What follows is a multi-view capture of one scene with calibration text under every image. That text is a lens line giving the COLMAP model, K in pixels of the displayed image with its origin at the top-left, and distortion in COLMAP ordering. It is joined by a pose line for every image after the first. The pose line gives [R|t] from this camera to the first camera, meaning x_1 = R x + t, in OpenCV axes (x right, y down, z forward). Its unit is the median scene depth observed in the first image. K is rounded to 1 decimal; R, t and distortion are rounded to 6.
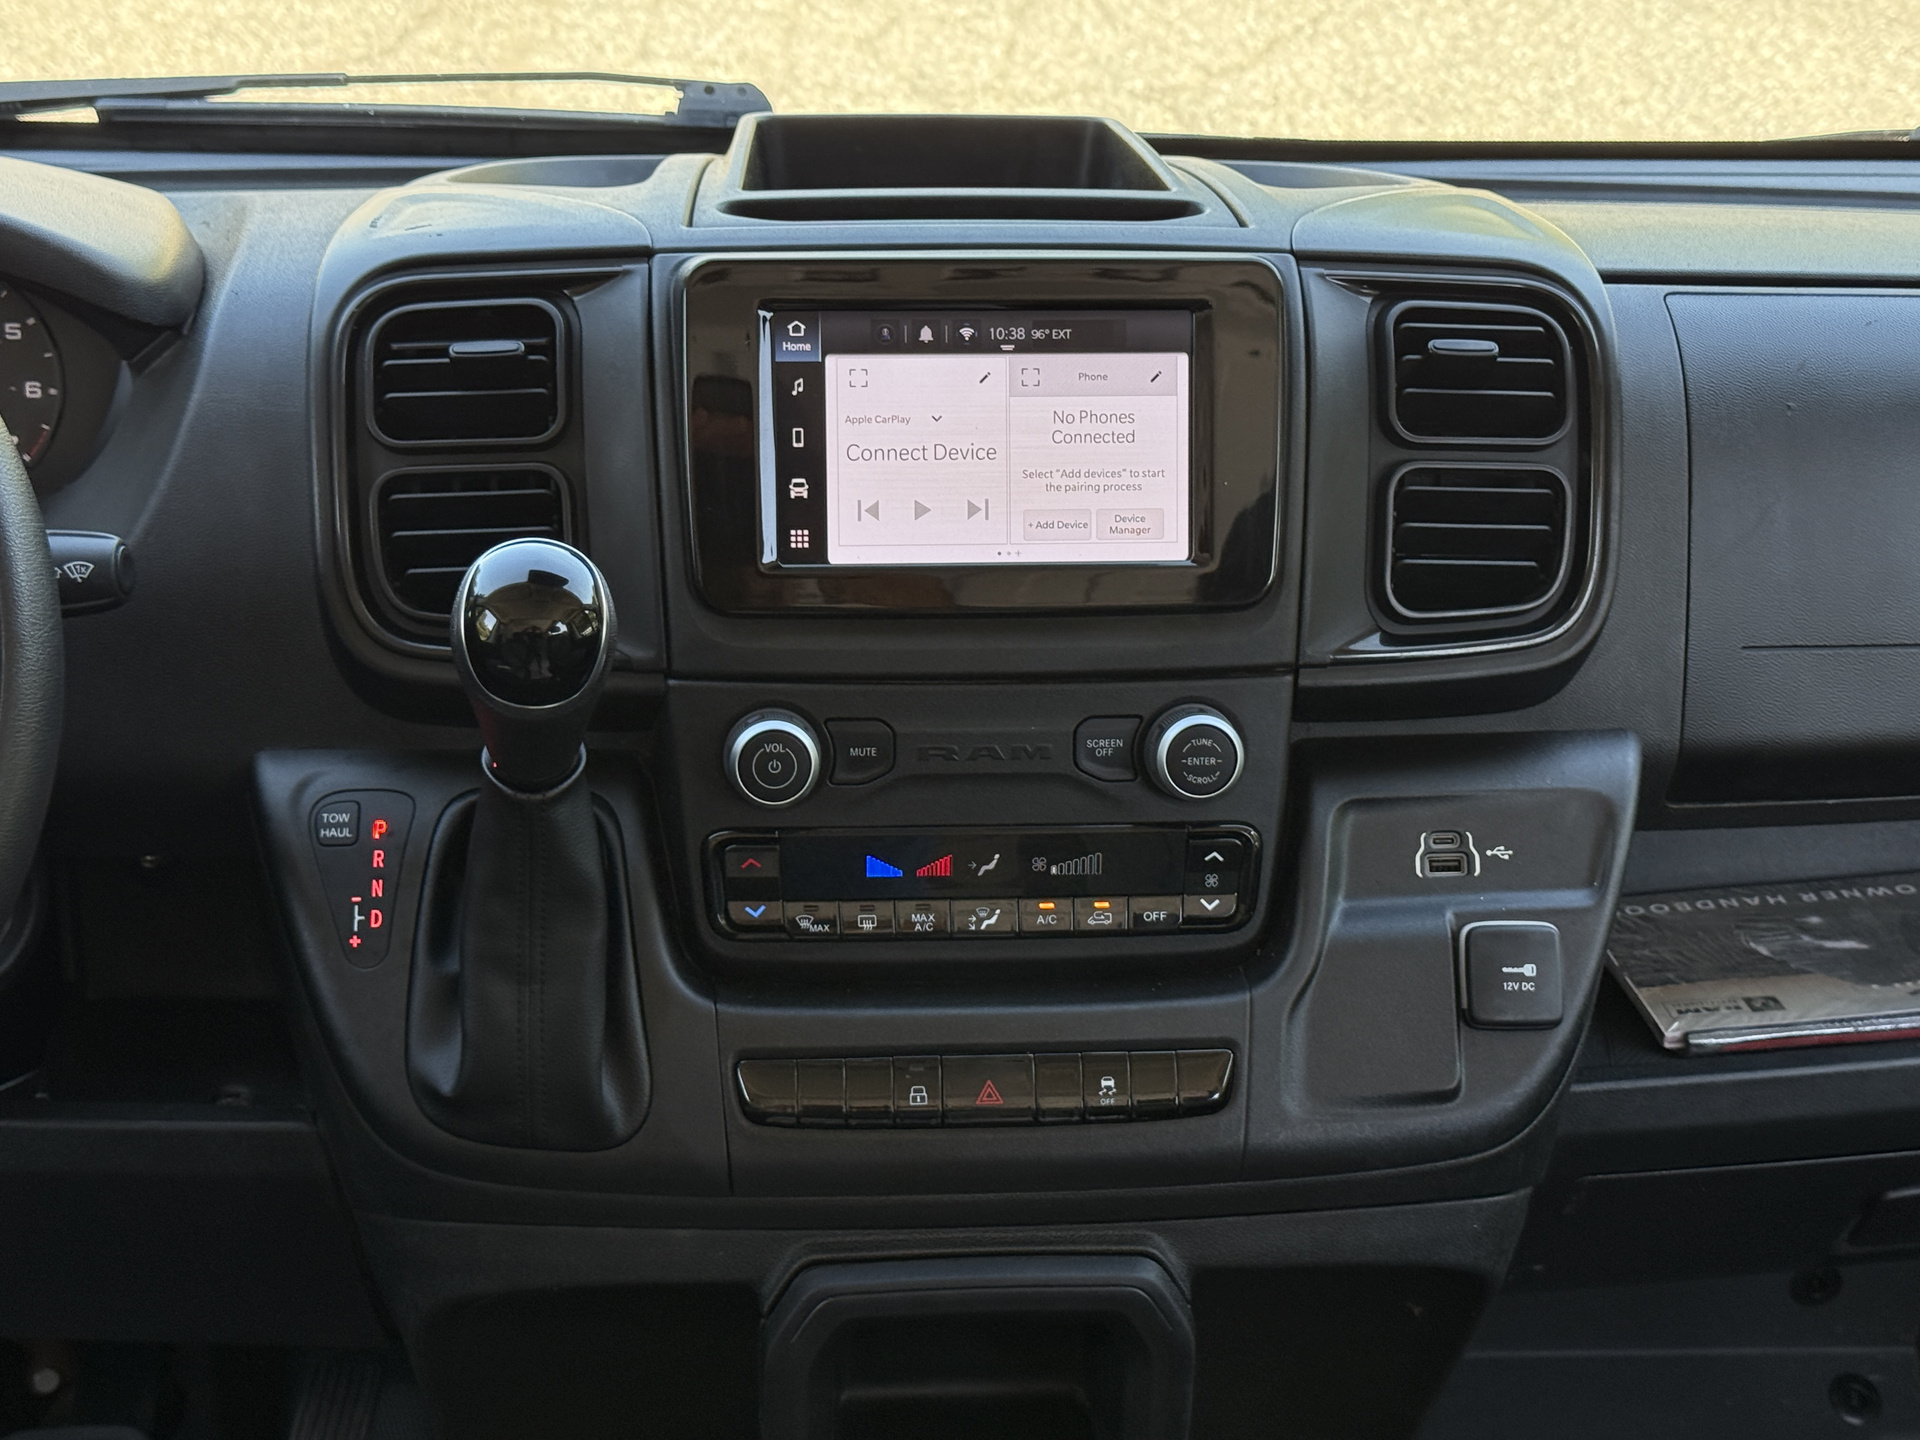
lens RADIAL K [[2897.0, 0, 960.0], [0, 2897.0, 729.1], [0, 0, 1]] dist [0.130359, 0.000000]
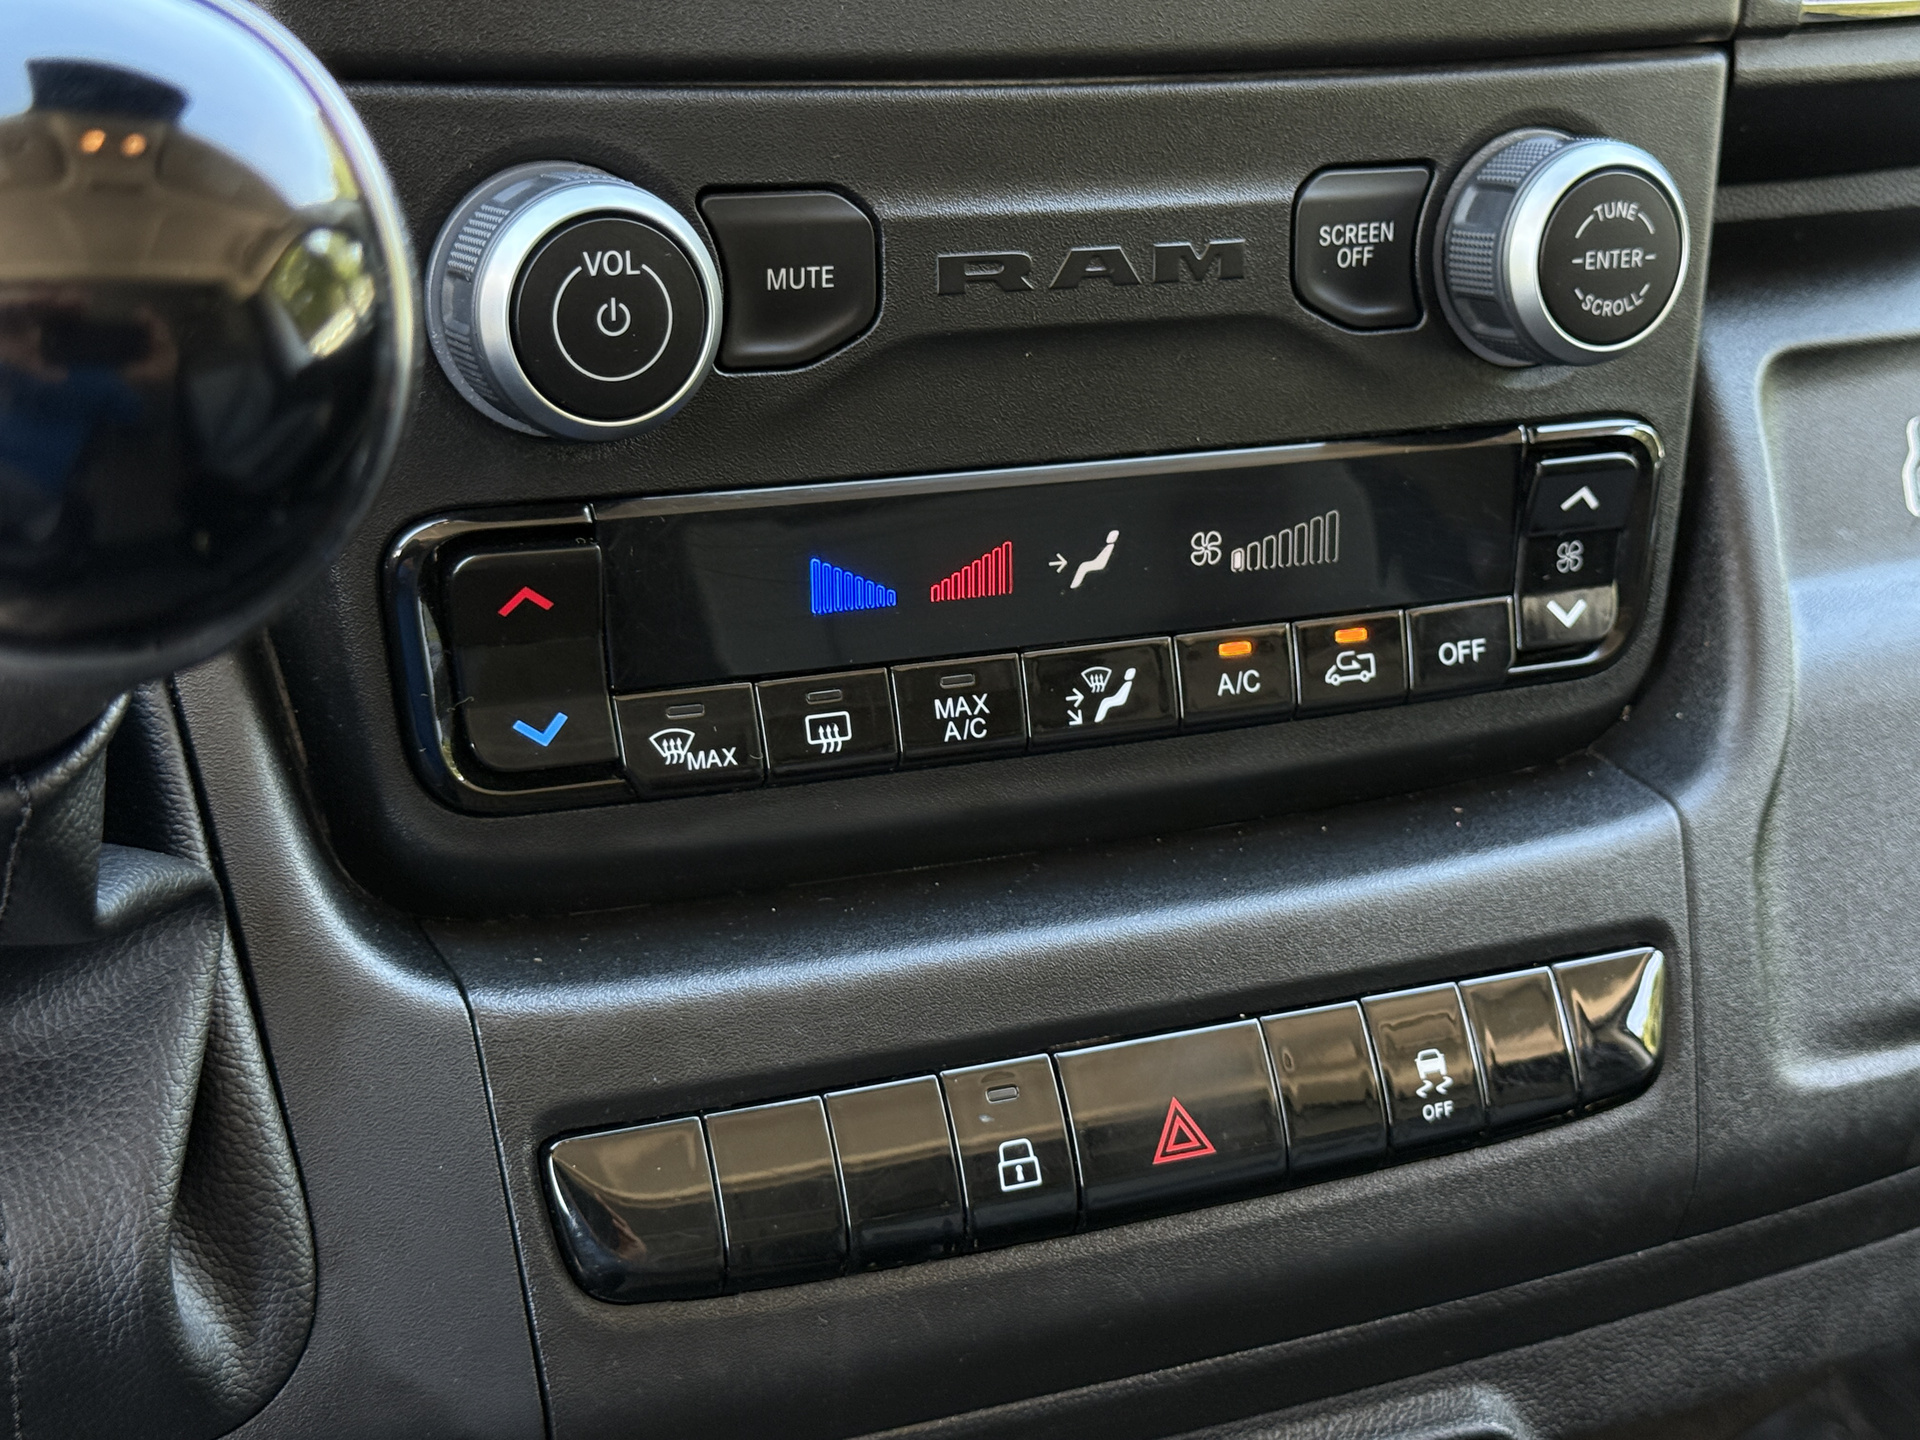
lens RADIAL K [[2897.0, 0, 947.9], [0, 2897.0, 721.8], [0, 0, 1]] dist [0.130359, 0.000000]
pose [[0.942358, -0.092681, 0.321514, -0.139175], [0.064211, 0.993105, 0.098074, 0.028720], [-0.328387, -0.071776, 0.941812, 0.630743]]
